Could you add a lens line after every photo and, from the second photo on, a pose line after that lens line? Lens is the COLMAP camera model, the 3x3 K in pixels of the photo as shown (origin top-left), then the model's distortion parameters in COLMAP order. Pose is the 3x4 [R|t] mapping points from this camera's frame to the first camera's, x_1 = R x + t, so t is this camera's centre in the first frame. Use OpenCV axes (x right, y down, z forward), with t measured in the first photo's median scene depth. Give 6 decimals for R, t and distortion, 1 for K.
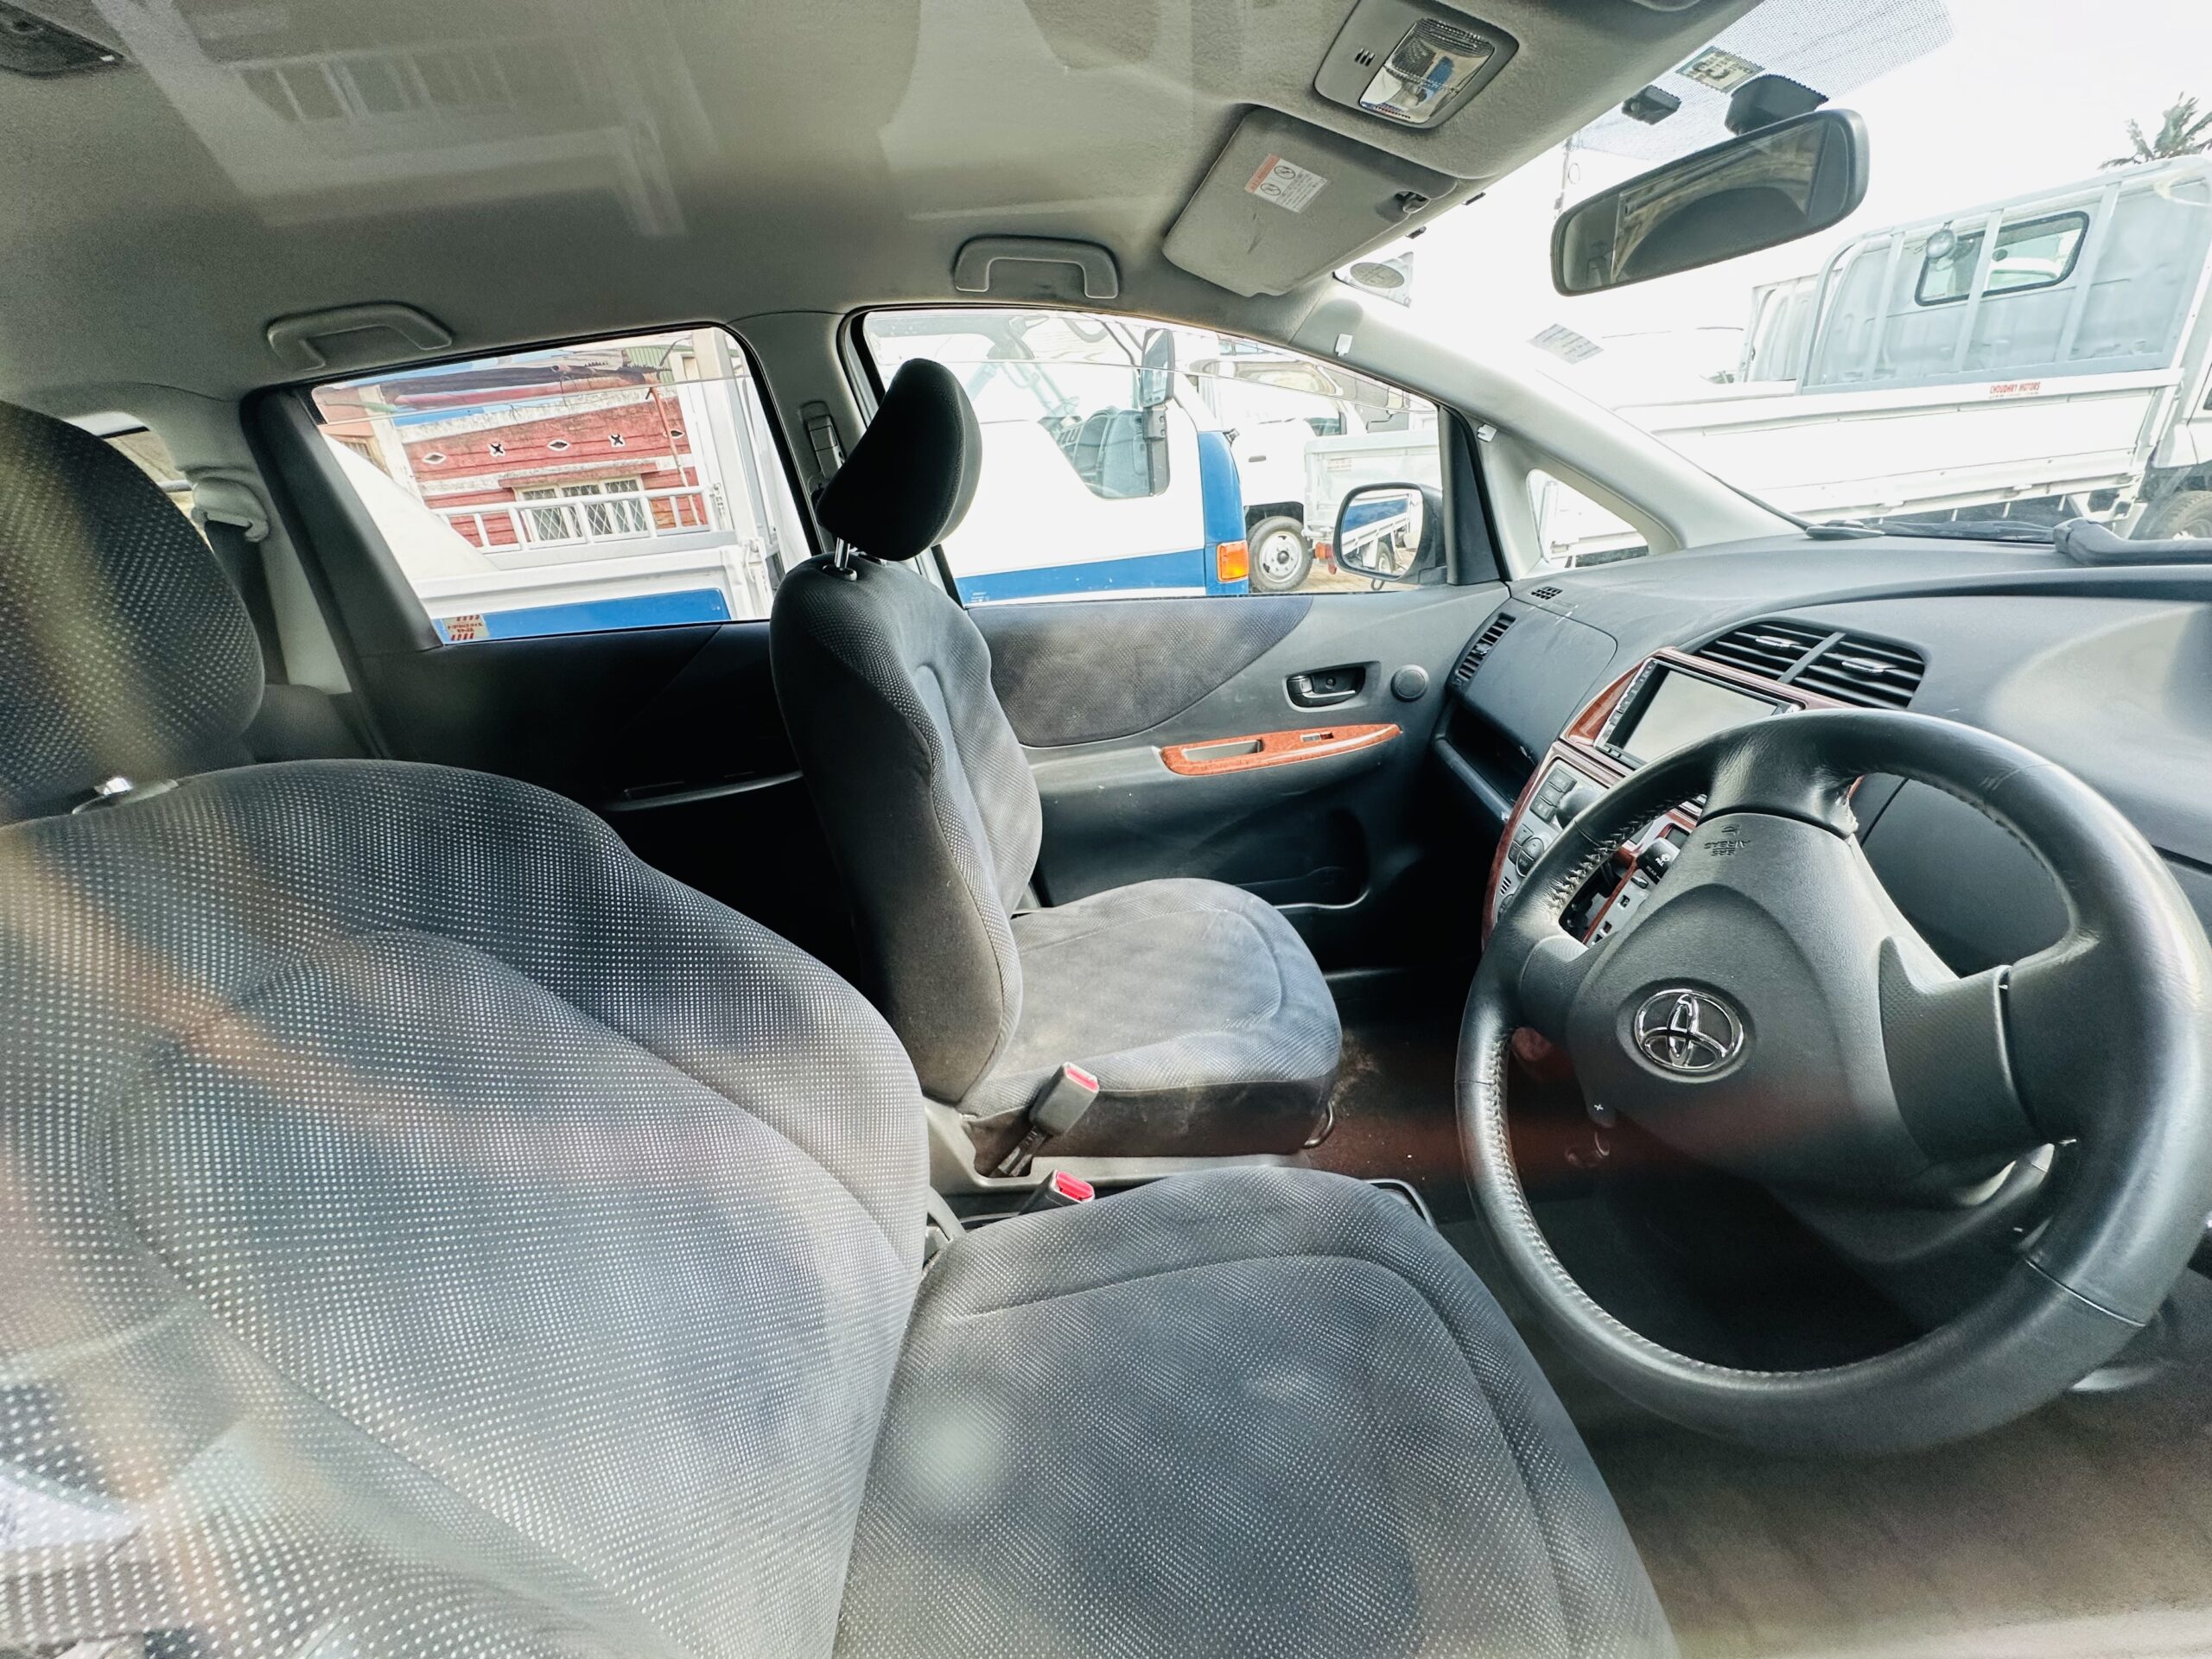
lens RADIAL K [[917.0, 0, 1106.0], [0, 917.0, 829.5], [0, 0, 1]] dist [0.024739, -0.013829]
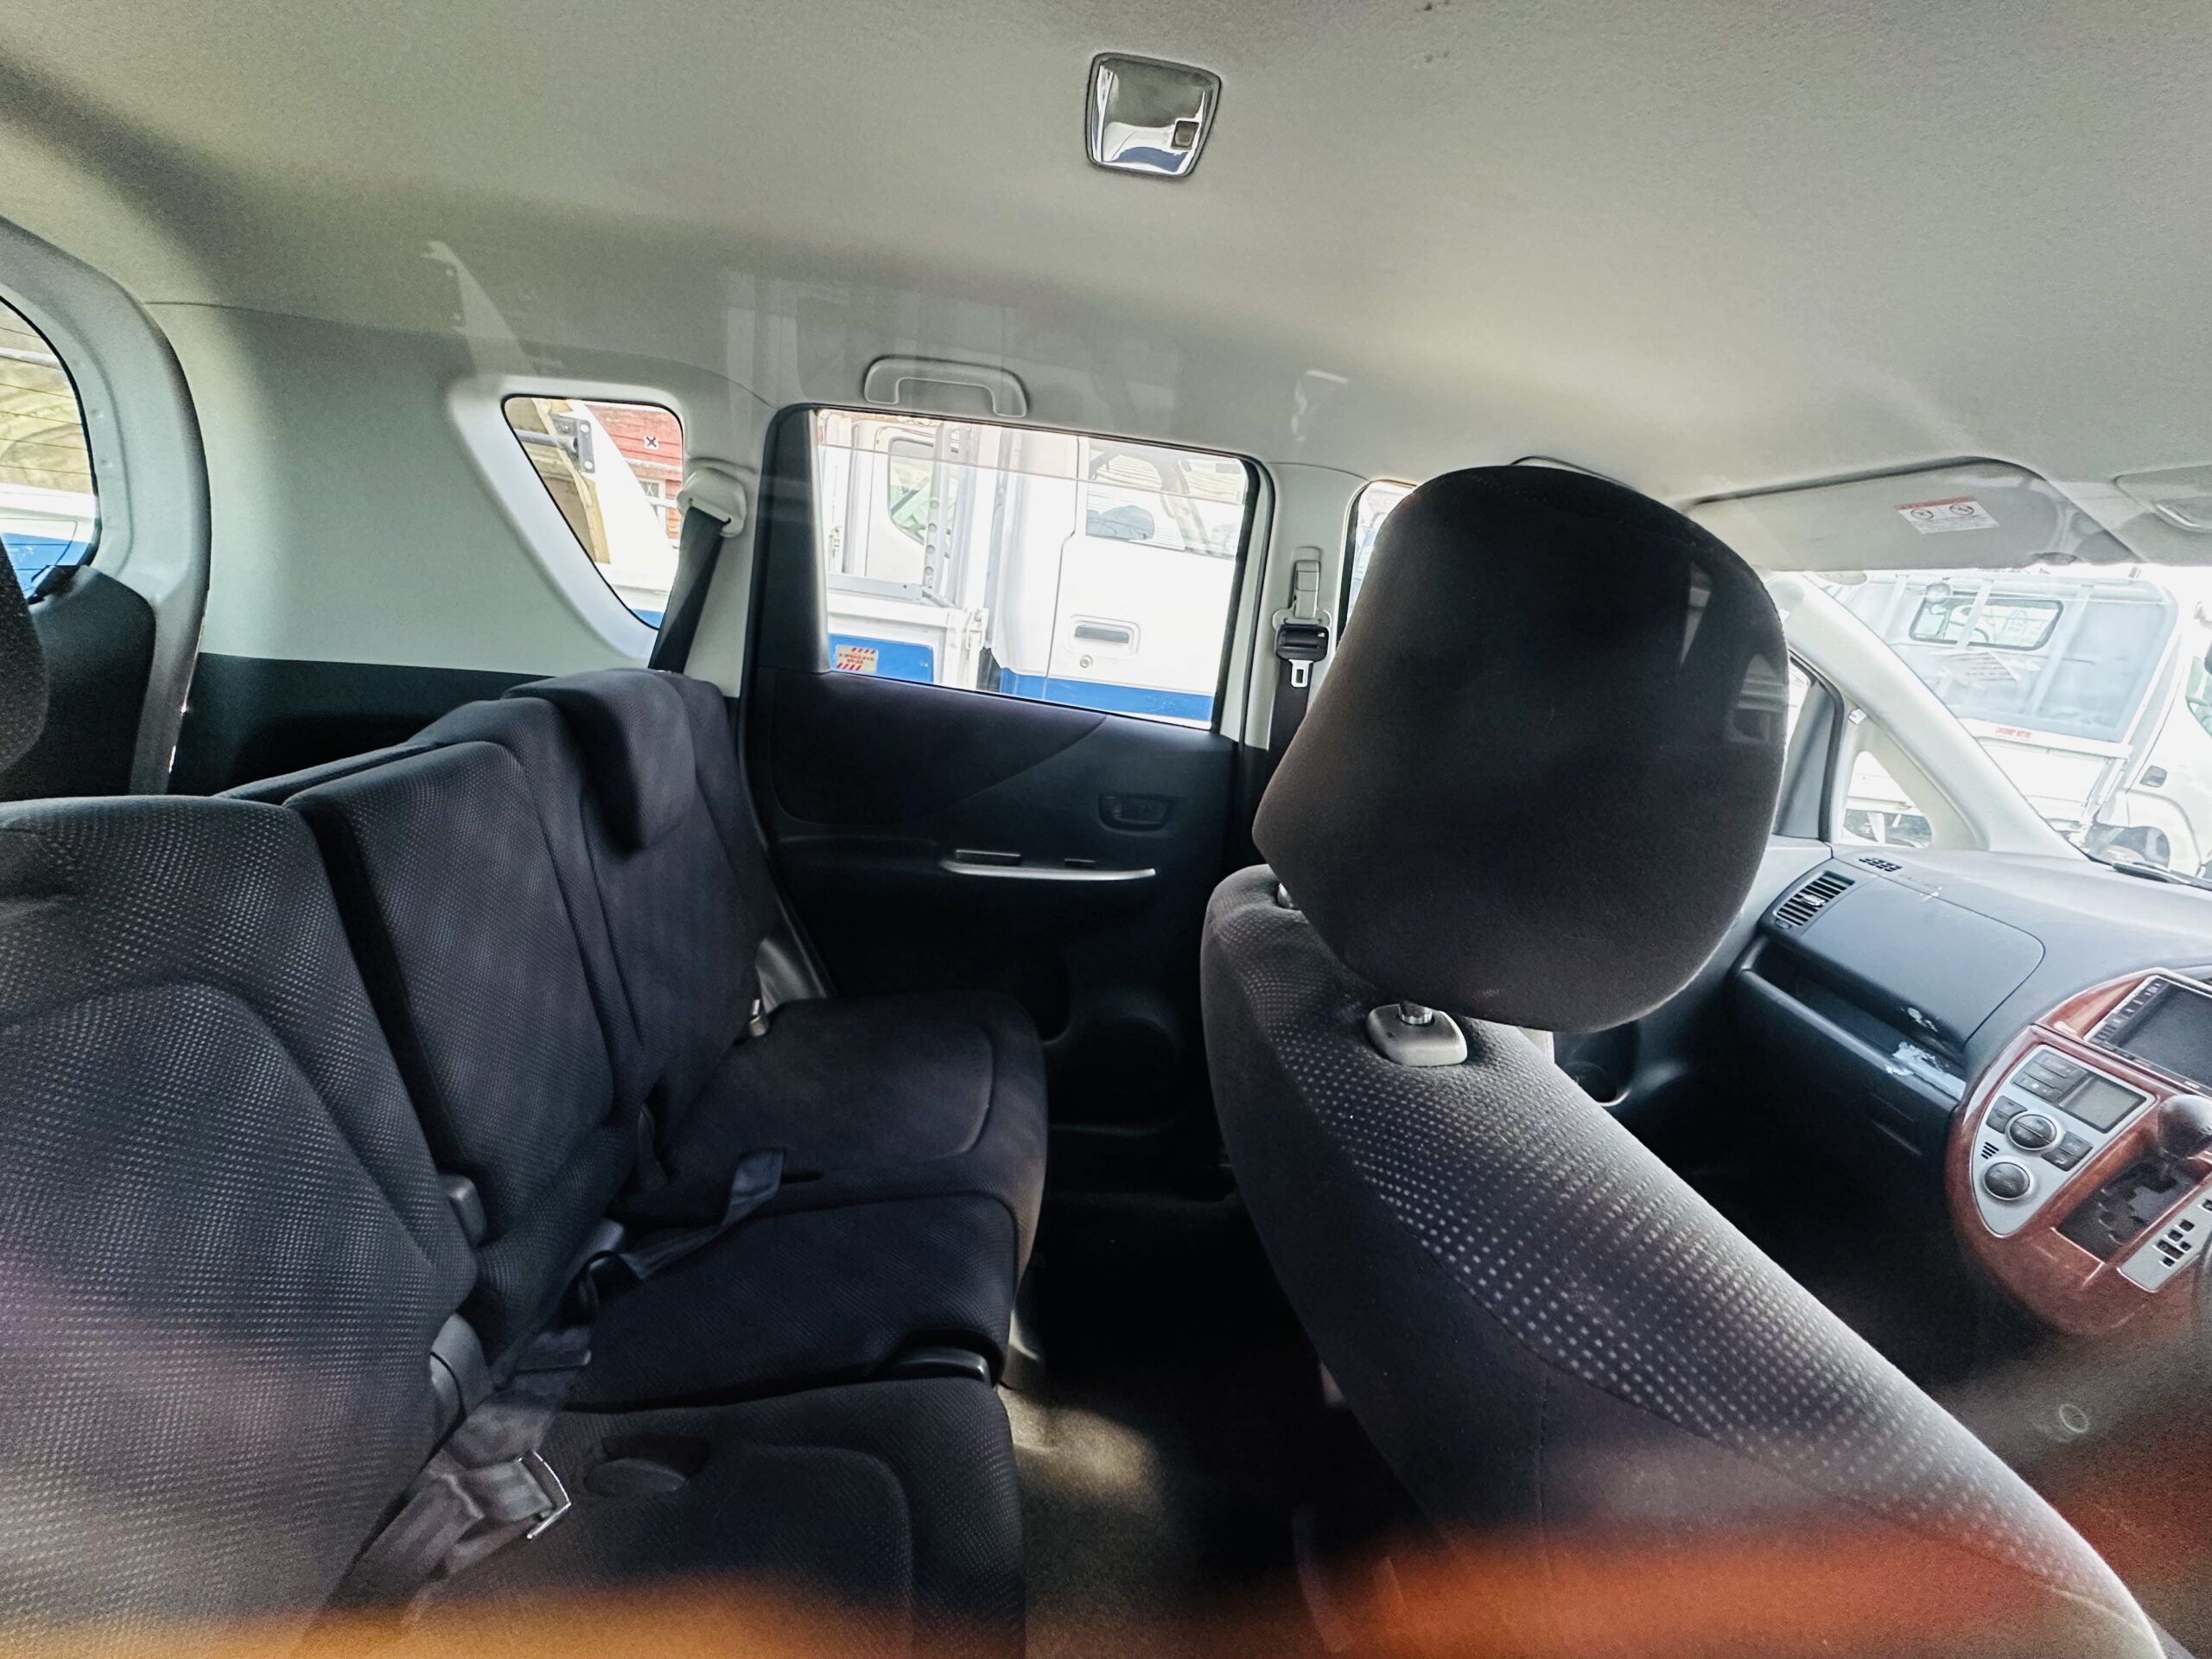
lens RADIAL K [[917.0, 0, 1106.0], [0, 917.0, 829.5], [0, 0, 1]] dist [0.024739, -0.013829]
pose [[0.971932, 0.218154, 0.088077, -0.282541], [-0.207028, 0.970915, -0.120266, 0.013842], [-0.111752, 0.098656, 0.988827, 0.006703]]
